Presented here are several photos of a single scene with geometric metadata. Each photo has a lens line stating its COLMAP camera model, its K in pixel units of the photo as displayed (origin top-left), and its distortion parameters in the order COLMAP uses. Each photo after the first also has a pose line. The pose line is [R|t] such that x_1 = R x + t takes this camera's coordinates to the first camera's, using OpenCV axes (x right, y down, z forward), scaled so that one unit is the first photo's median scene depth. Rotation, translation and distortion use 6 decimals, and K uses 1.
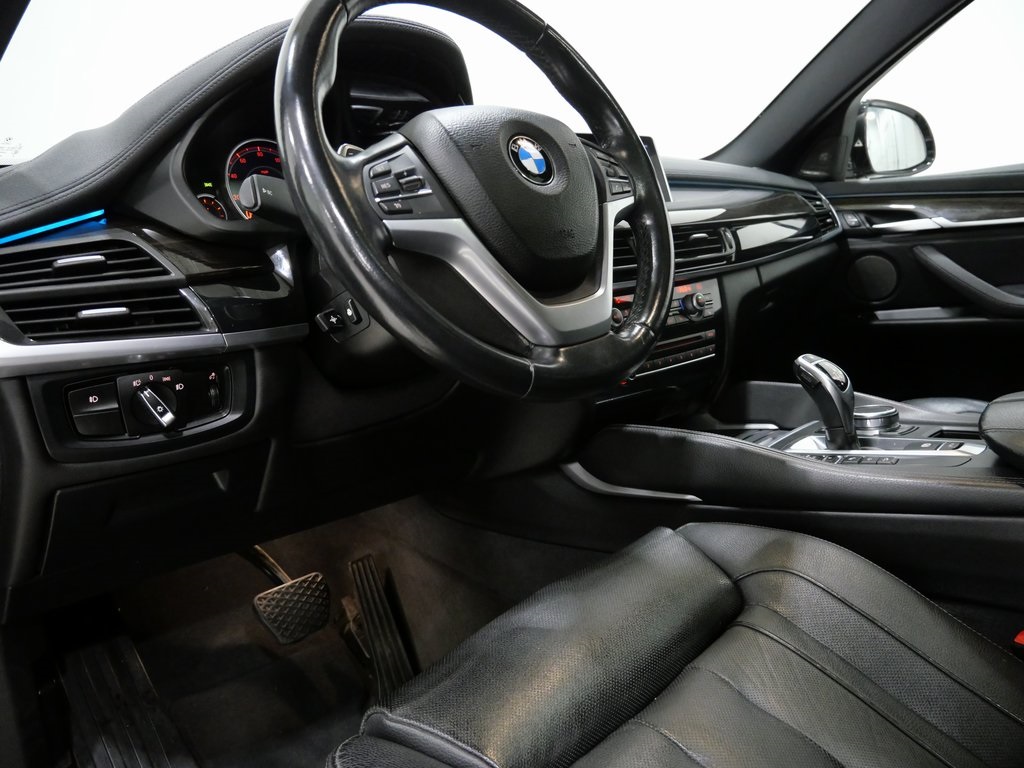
lens RADIAL K [[728.3, 0, 512.7], [0, 728.3, 388.7], [0, 0, 1]] dist [-0.030186, 0.005281]
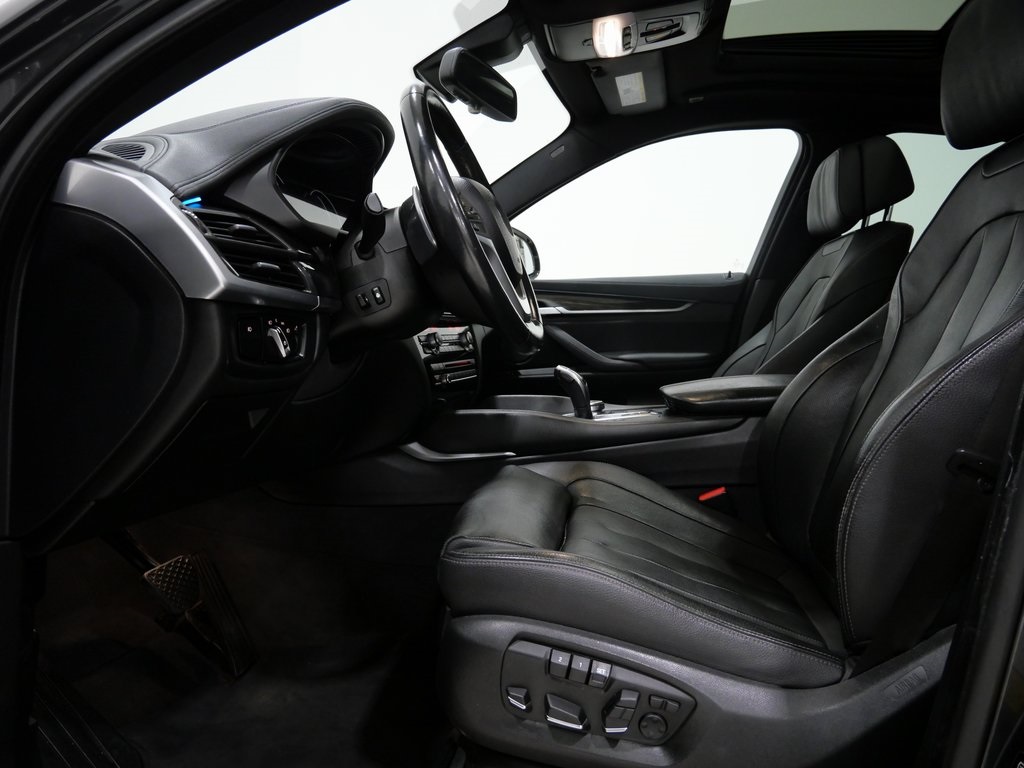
lens RADIAL K [[728.3, 0, 510.7], [0, 728.3, 381.8], [0, 0, 1]] dist [-0.030186, 0.005281]
pose [[0.812829, 0.040474, 0.581094, -0.559819], [0.049643, 0.989140, -0.138335, 0.186886], [-0.580383, 0.141290, 0.801993, -0.206103]]
